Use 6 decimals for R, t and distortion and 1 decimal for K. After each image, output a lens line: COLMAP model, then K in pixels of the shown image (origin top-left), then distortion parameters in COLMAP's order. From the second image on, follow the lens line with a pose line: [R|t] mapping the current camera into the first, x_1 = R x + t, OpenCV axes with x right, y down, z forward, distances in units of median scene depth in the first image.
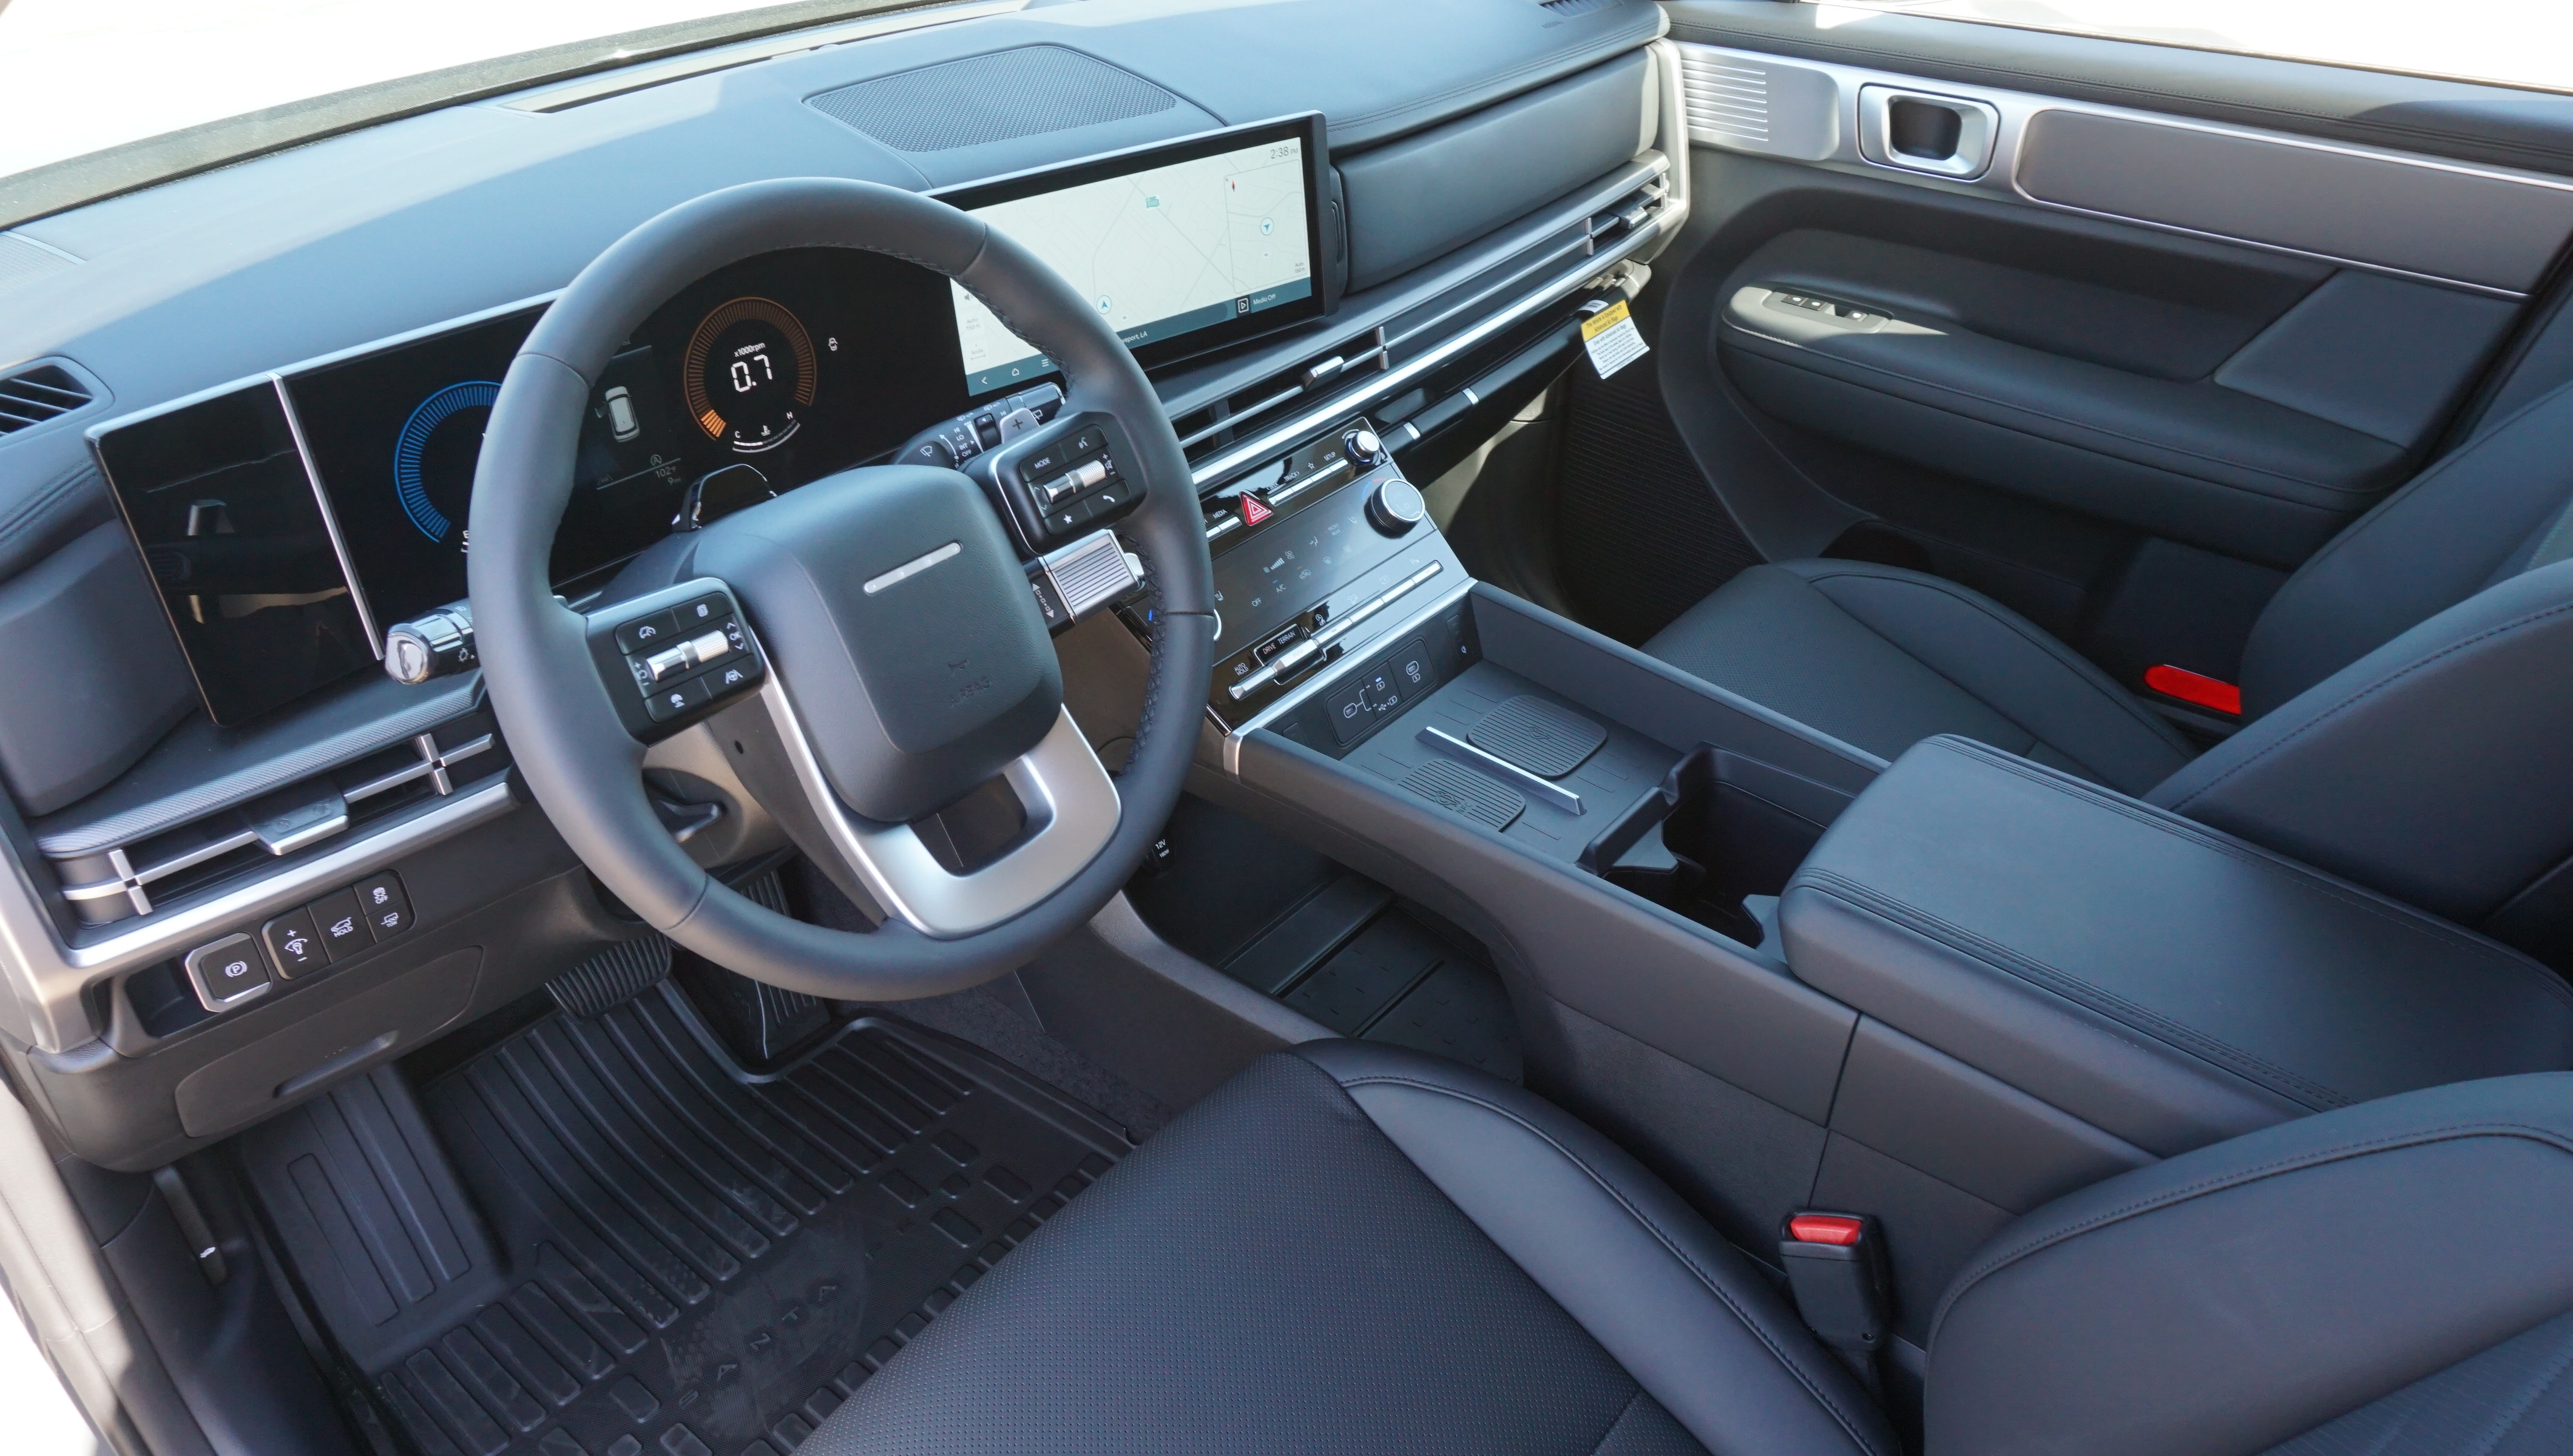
lens RADIAL K [[1688.8, 0, 1290.6], [0, 1688.8, 743.3], [0, 0, 1]] dist [-0.063306, 0.044510]
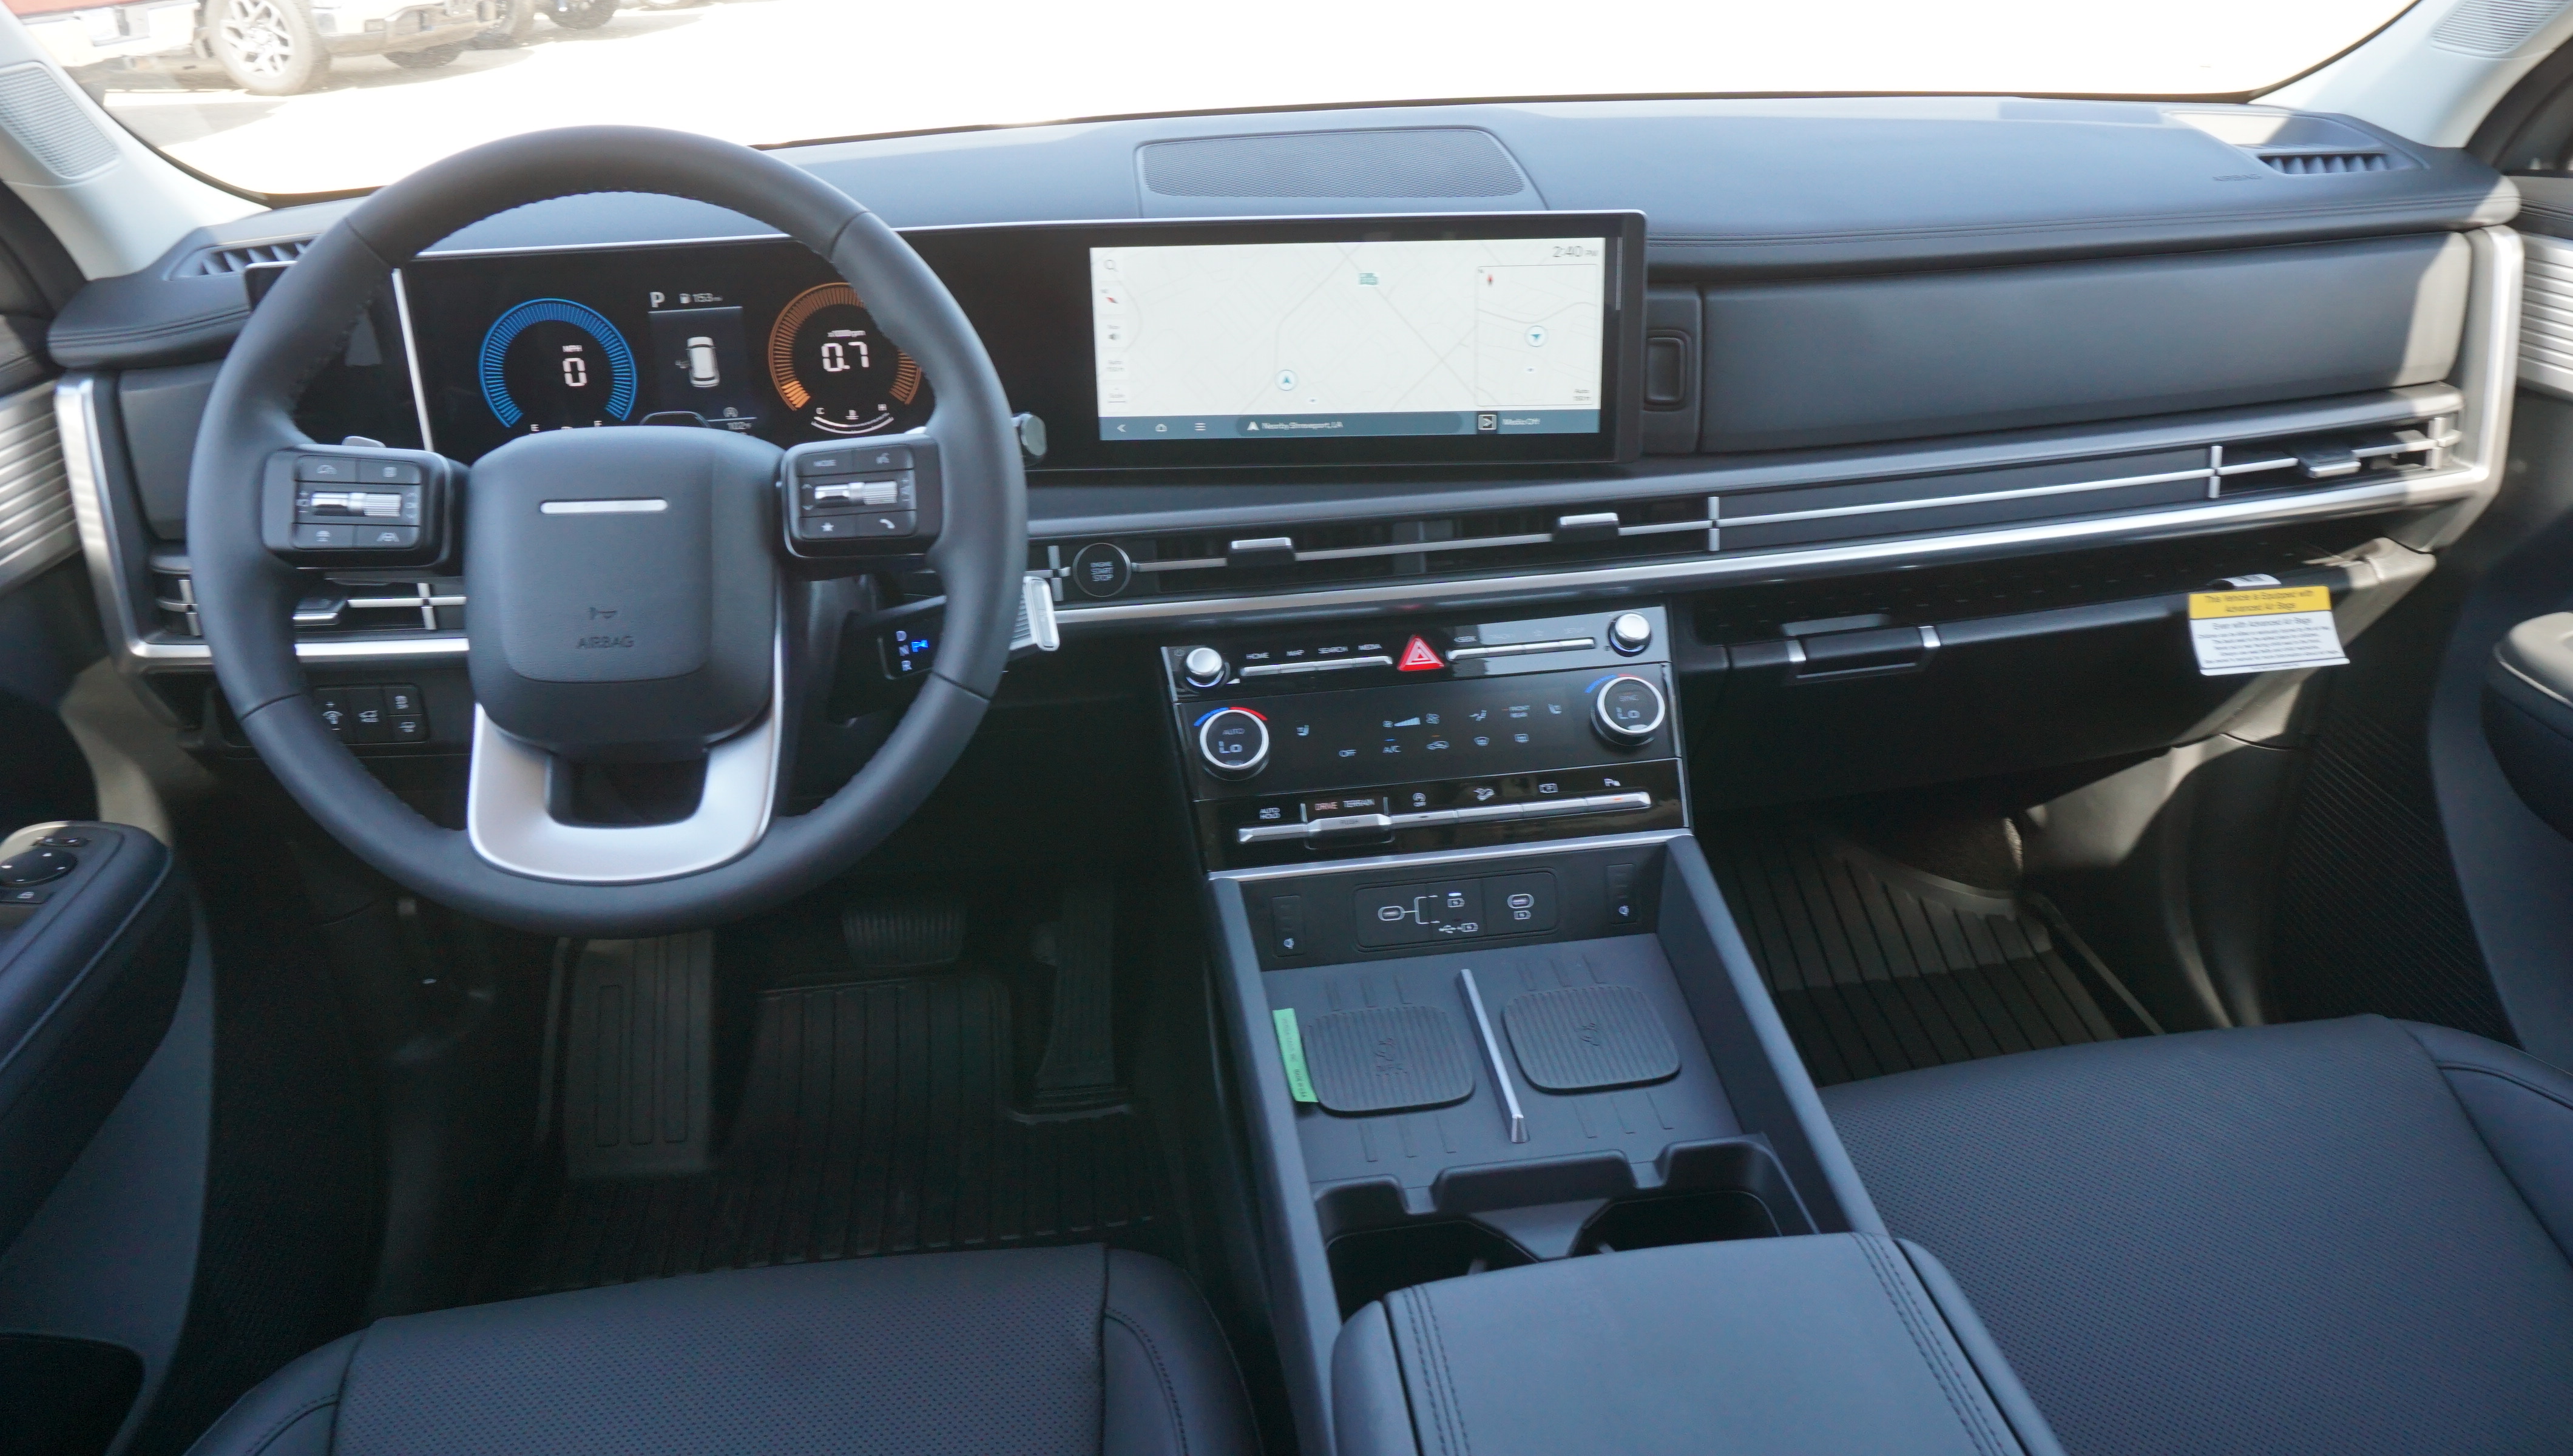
lens RADIAL K [[1714.5, 0, 1298.7], [0, 1714.5, 731.5], [0, 0, 1]] dist [-0.048099, 0.038364]
pose [[0.721796, 0.274724, -0.635246, 0.470183], [-0.356352, 0.934352, -0.000826, -0.079300], [0.593316, 0.226967, 0.772310, 0.309966]]
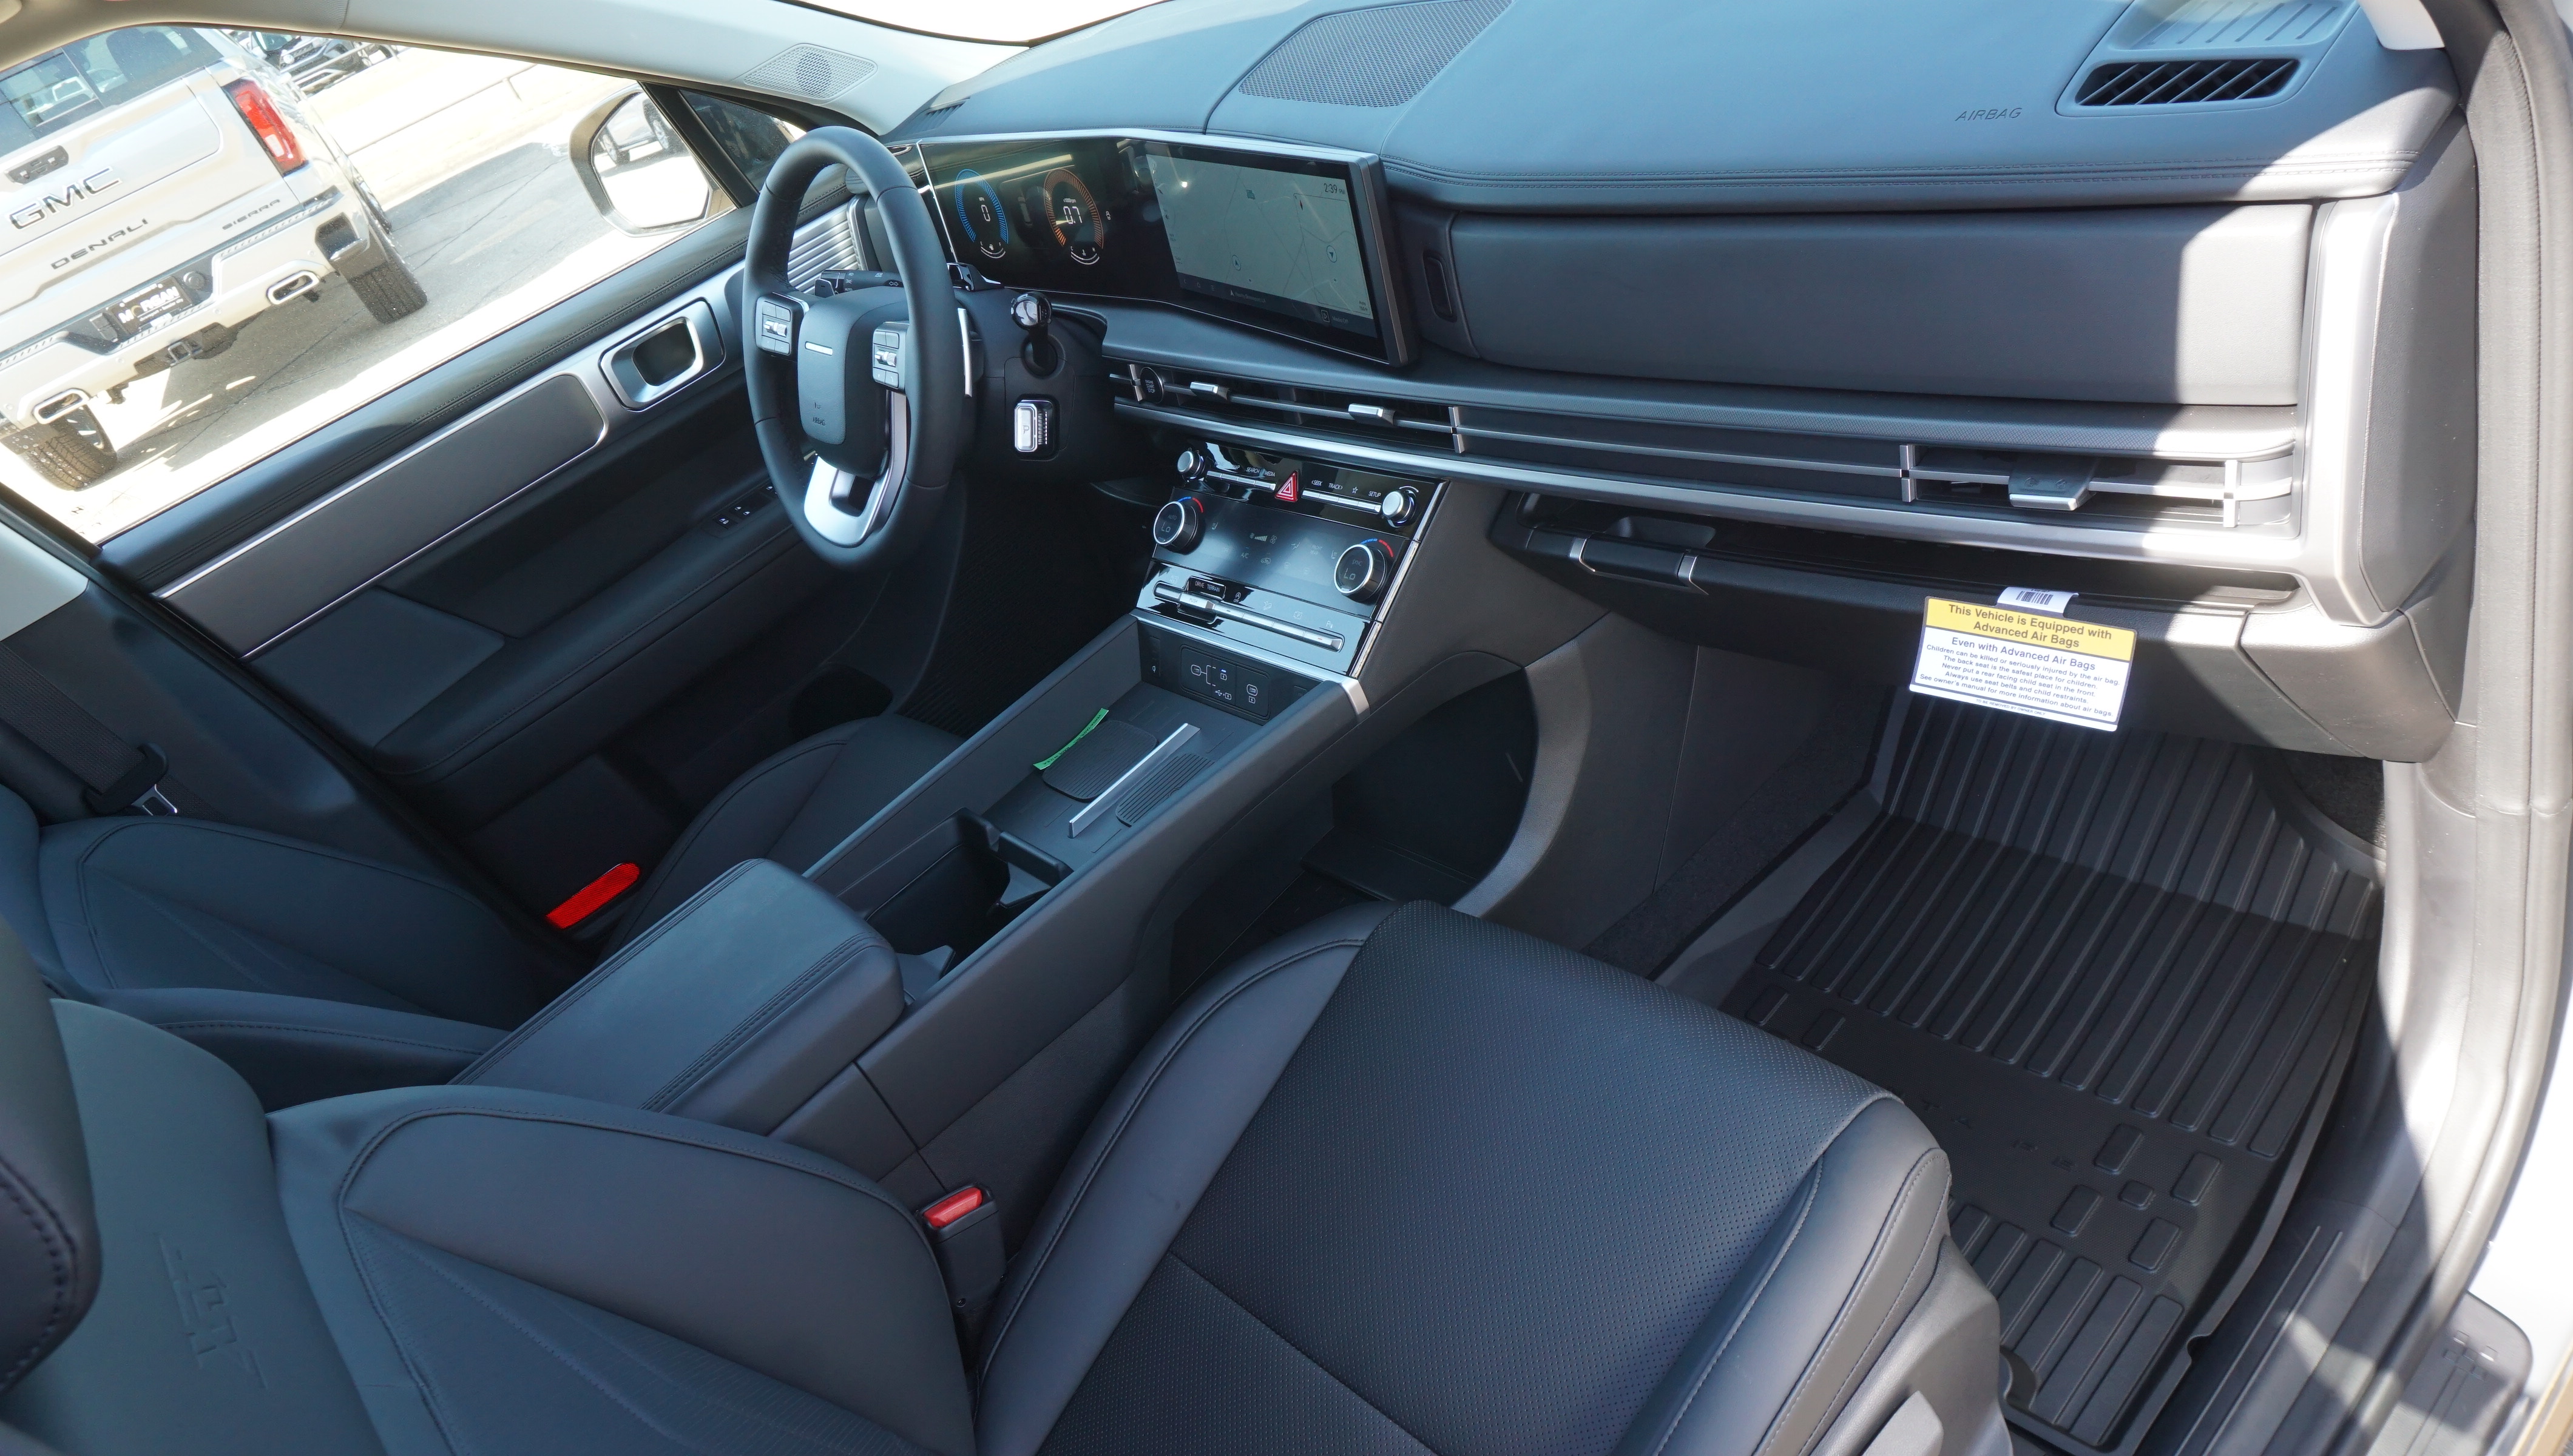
lens RADIAL K [[1714.8, 0, 1295.2], [0, 1714.8, 712.5], [0, 0, 1]] dist [-0.051029, 0.061941]
pose [[-0.147894, 0.586435, -0.796380, 0.918838], [-0.244874, 0.758450, 0.603979, -0.679742], [0.958209, 0.284338, 0.031432, 0.982055]]
